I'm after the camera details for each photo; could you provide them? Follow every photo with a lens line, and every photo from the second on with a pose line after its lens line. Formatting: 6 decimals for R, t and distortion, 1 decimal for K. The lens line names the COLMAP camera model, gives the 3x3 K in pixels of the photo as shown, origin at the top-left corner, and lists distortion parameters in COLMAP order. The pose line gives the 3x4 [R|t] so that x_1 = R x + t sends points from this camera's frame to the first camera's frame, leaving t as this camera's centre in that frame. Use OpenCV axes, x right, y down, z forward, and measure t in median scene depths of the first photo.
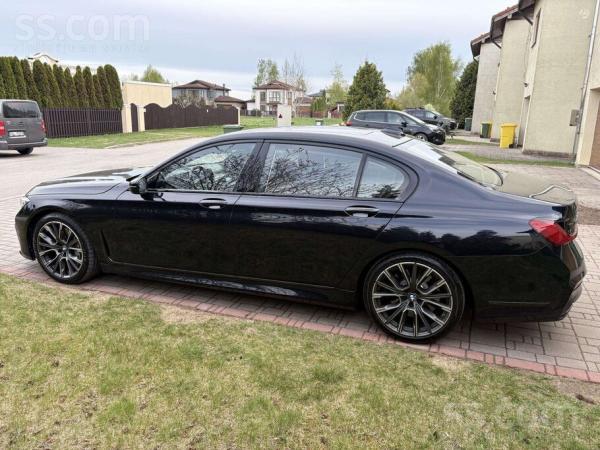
lens RADIAL K [[476.0, 0, 301.3], [0, 476.0, 226.2], [0, 0, 1]] dist [0.052094, -0.038740]
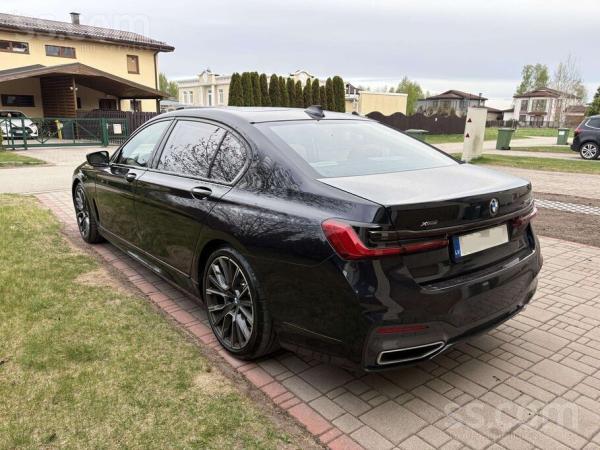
lens RADIAL K [[476.0, 0, 300.4], [0, 476.0, 224.0], [0, 0, 1]] dist [0.052094, -0.038740]
pose [[0.840198, 0.119174, -0.529022, 0.142582], [-0.136610, 0.990606, 0.006190, -0.000970], [0.524790, 0.067069, 0.848585, 0.064403]]
